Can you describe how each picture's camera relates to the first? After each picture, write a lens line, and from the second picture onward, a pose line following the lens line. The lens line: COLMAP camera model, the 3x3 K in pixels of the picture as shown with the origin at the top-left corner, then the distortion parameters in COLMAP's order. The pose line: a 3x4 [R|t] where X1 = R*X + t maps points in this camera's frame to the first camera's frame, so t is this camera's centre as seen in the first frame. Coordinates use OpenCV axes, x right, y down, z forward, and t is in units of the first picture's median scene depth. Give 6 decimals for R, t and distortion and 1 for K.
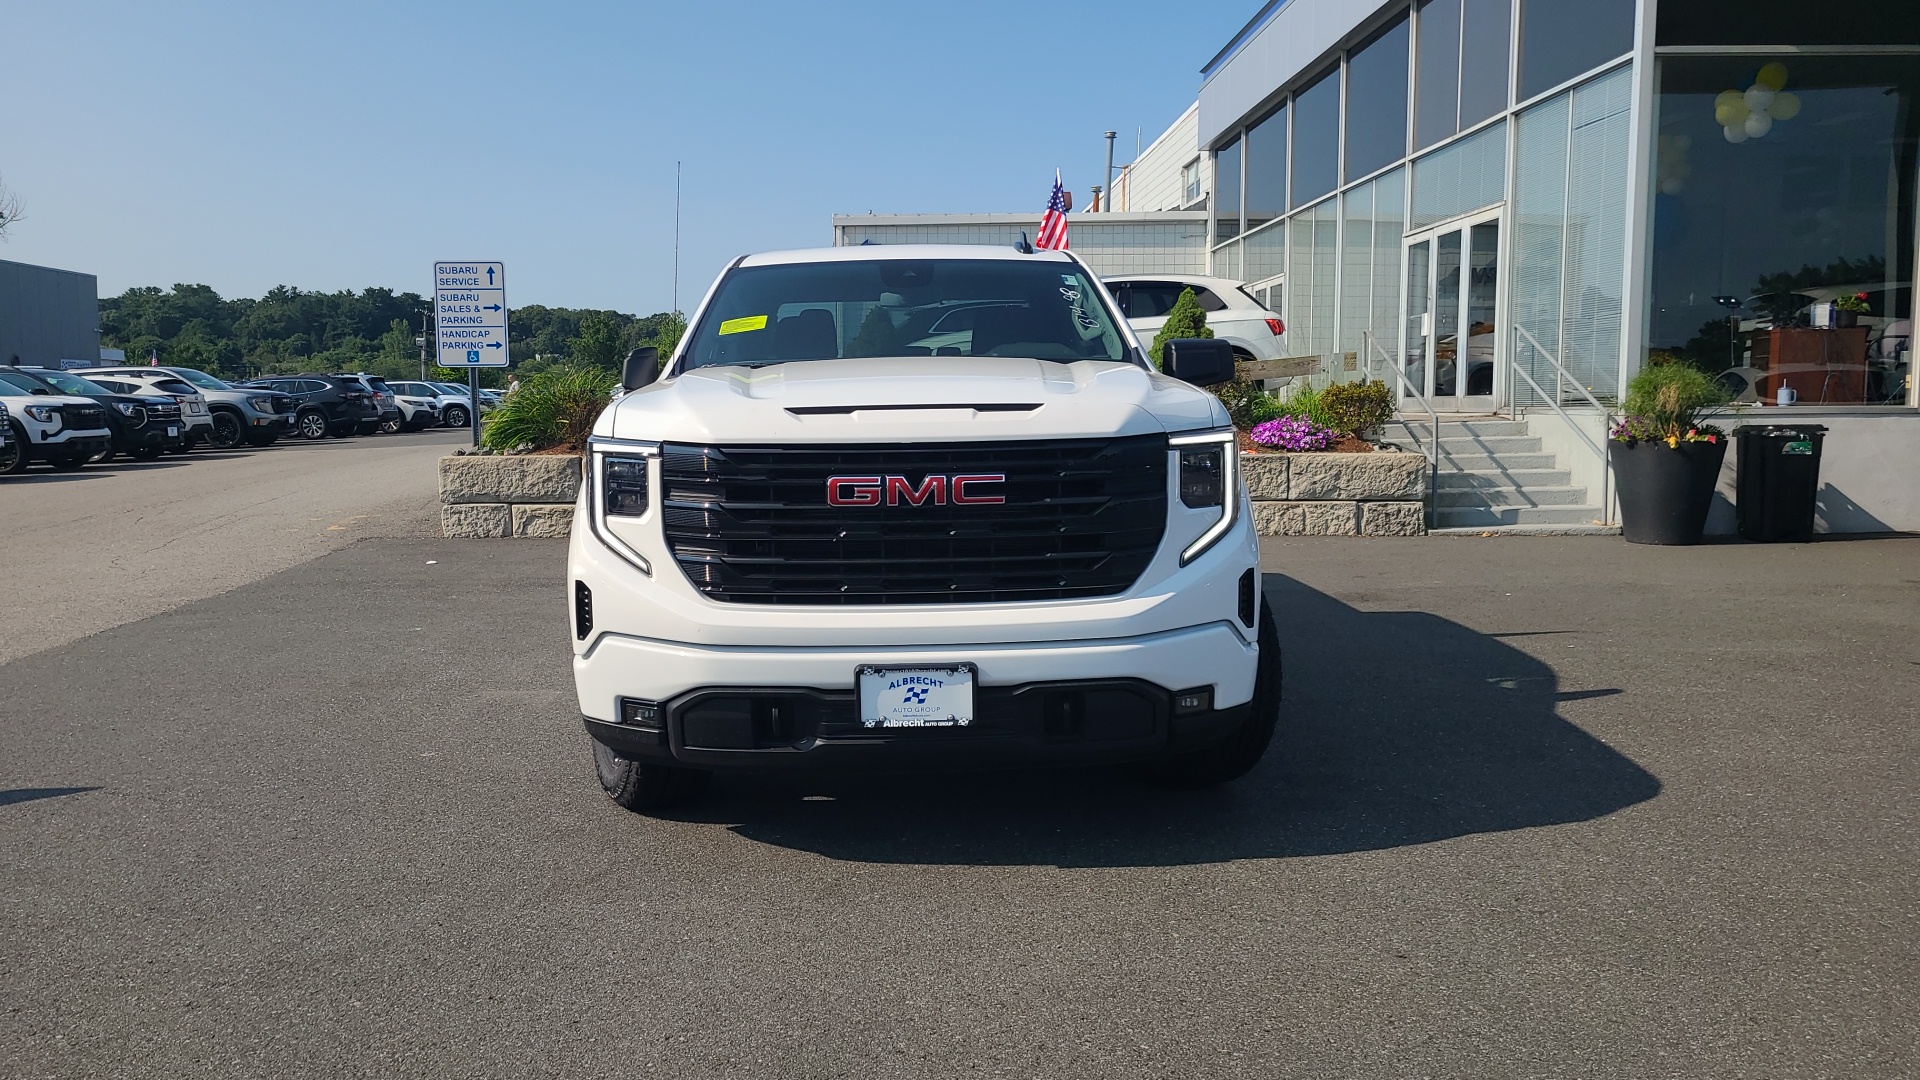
lens RADIAL K [[1420.0, 0, 896.4], [0, 1420.0, 538.3], [0, 0, 1]] dist [0.026722, -0.005834]
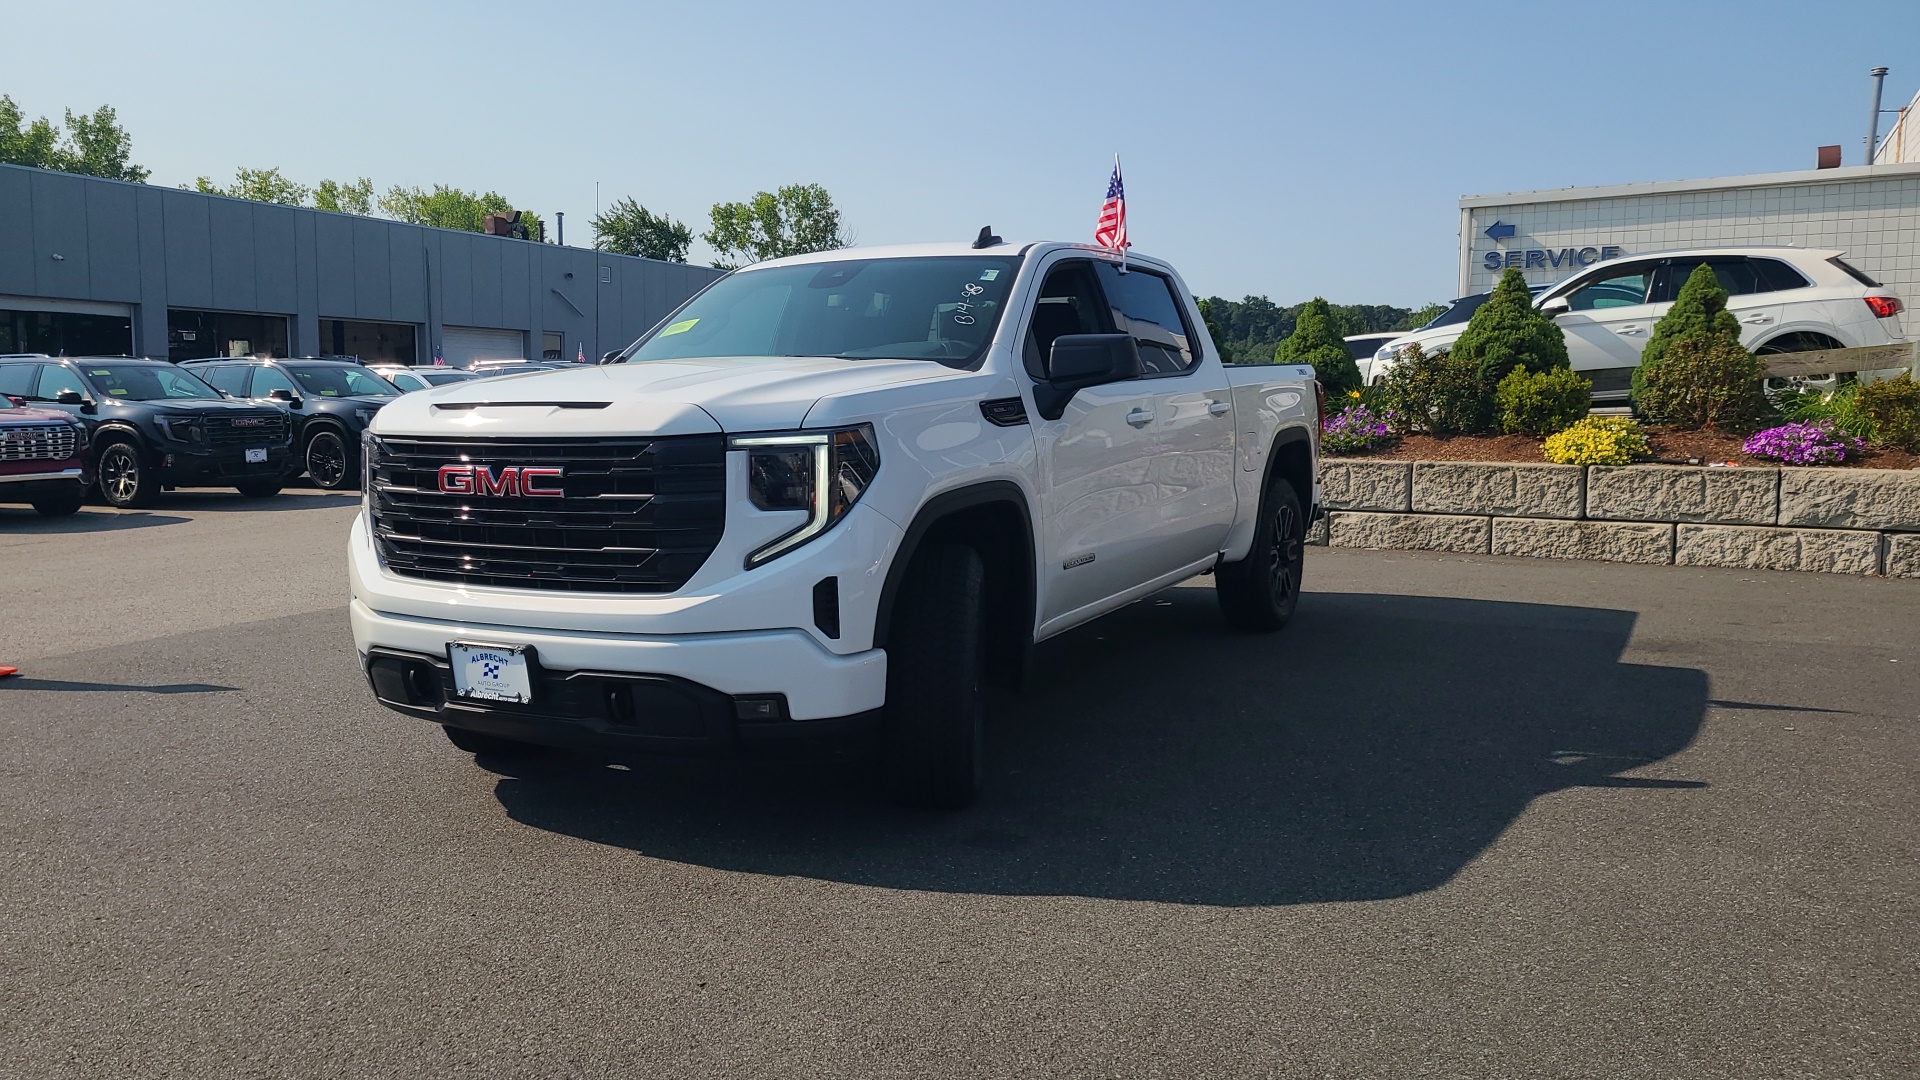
lens RADIAL K [[1420.0, 0, 896.4], [0, 1420.0, 538.3], [0, 0, 1]] dist [0.026722, -0.005834]
pose [[0.877155, 0.055254, -0.477018, 0.226332], [-0.053510, 0.998418, 0.017254, -0.007153], [0.477217, 0.010391, 0.878724, 0.055290]]
